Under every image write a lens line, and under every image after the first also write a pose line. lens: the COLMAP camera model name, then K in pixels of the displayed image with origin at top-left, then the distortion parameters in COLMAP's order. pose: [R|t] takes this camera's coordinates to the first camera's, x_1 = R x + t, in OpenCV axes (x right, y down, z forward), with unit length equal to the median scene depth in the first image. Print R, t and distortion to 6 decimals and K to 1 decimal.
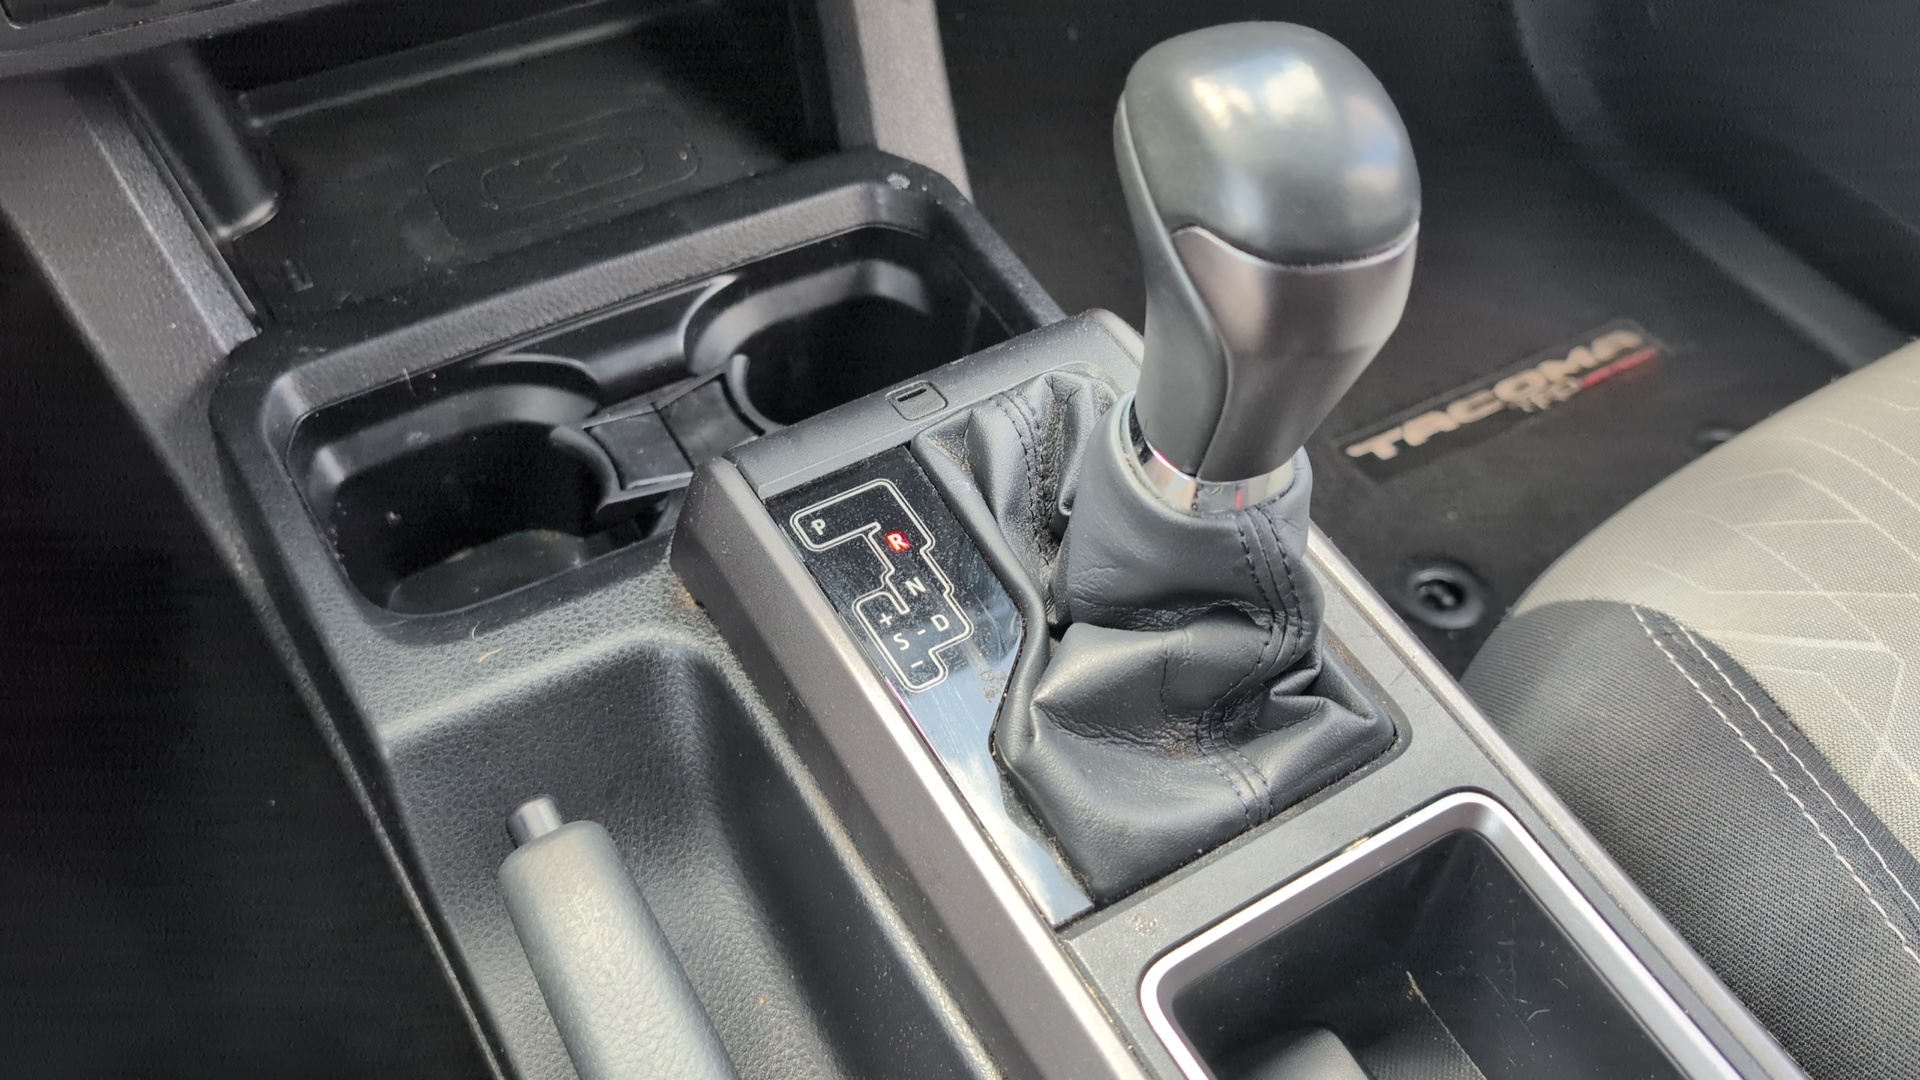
lens RADIAL K [[1658.6, 0, 960.0], [0, 1658.6, 540.0], [0, 0, 1]] dist [-0.009226, -0.004281]
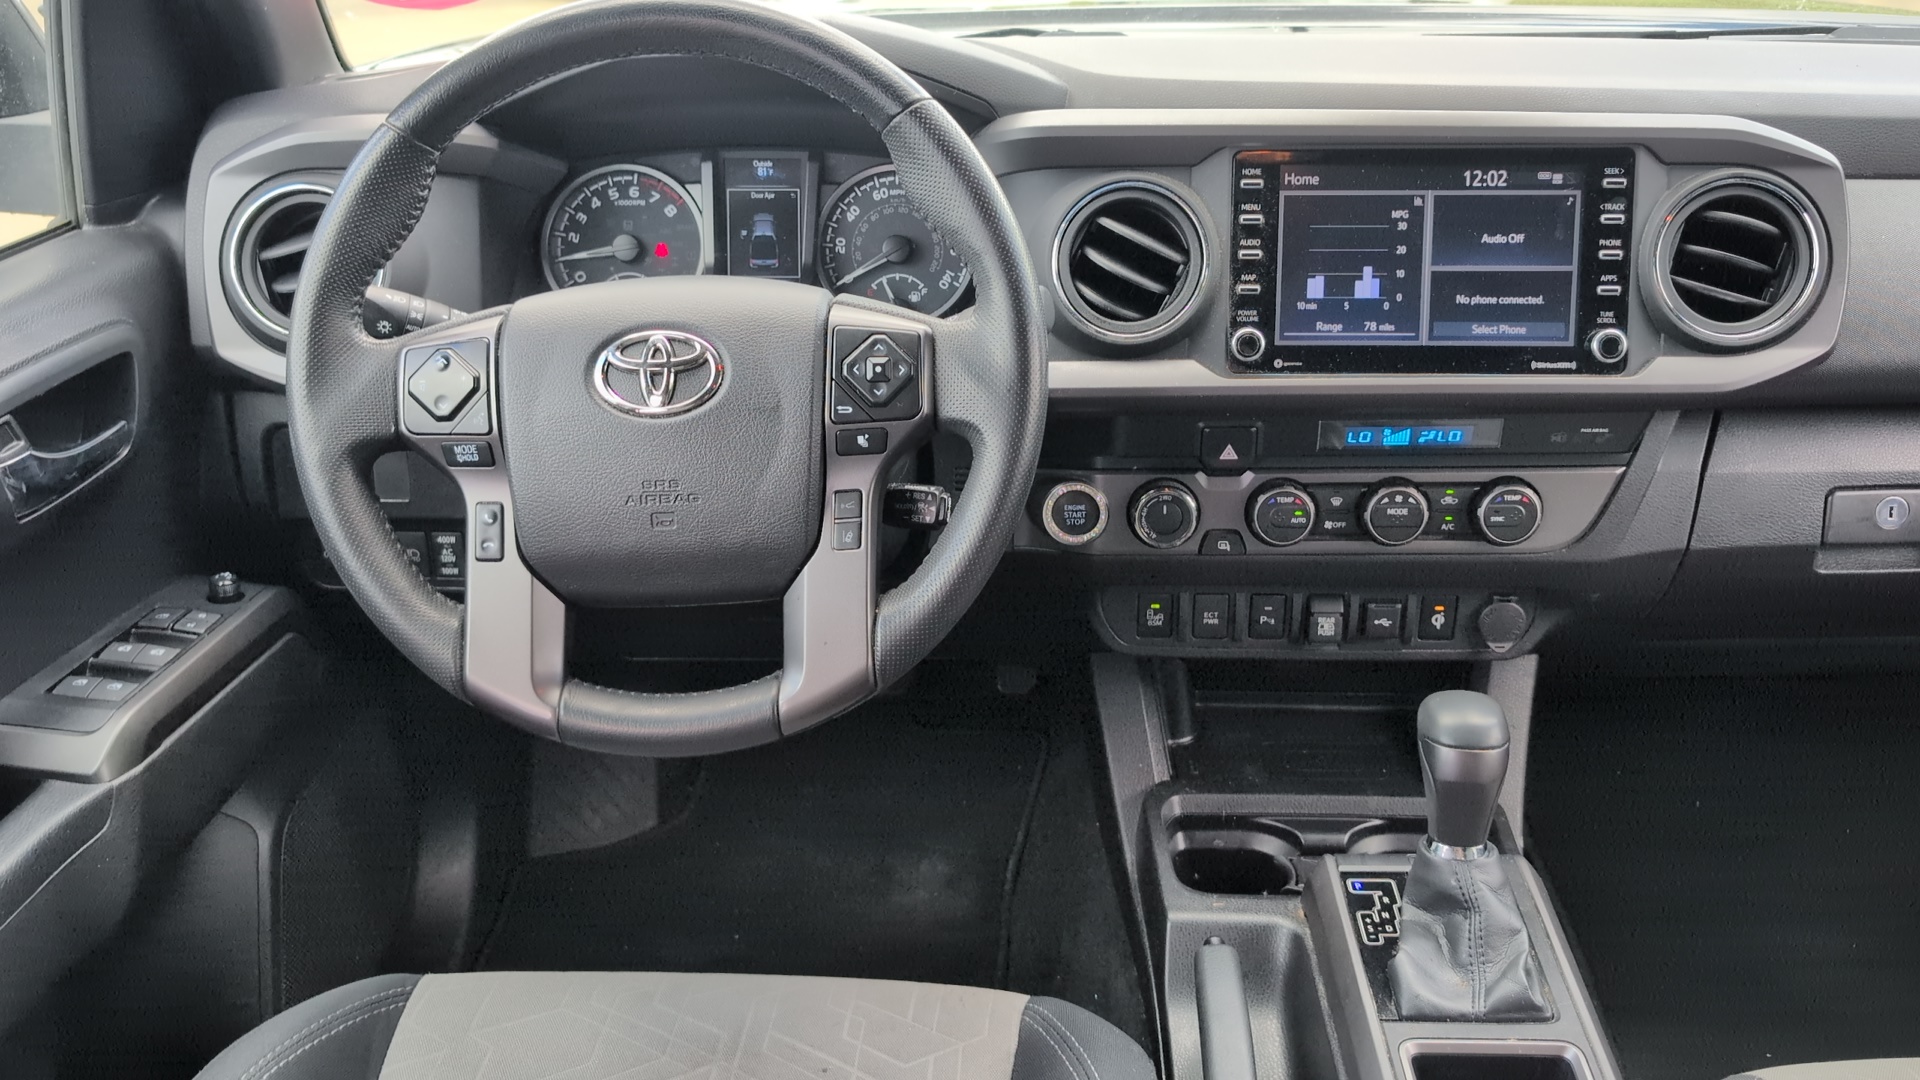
lens RADIAL K [[1573.8, 0, 960.0], [0, 1573.8, 540.0], [0, 0, 1]] dist [0.012765, -0.000129]
pose [[0.833320, 0.174510, -0.524522, 0.441598], [-0.380259, 0.869663, -0.314786, 0.398076], [0.401224, 0.461772, 0.791067, -1.051713]]
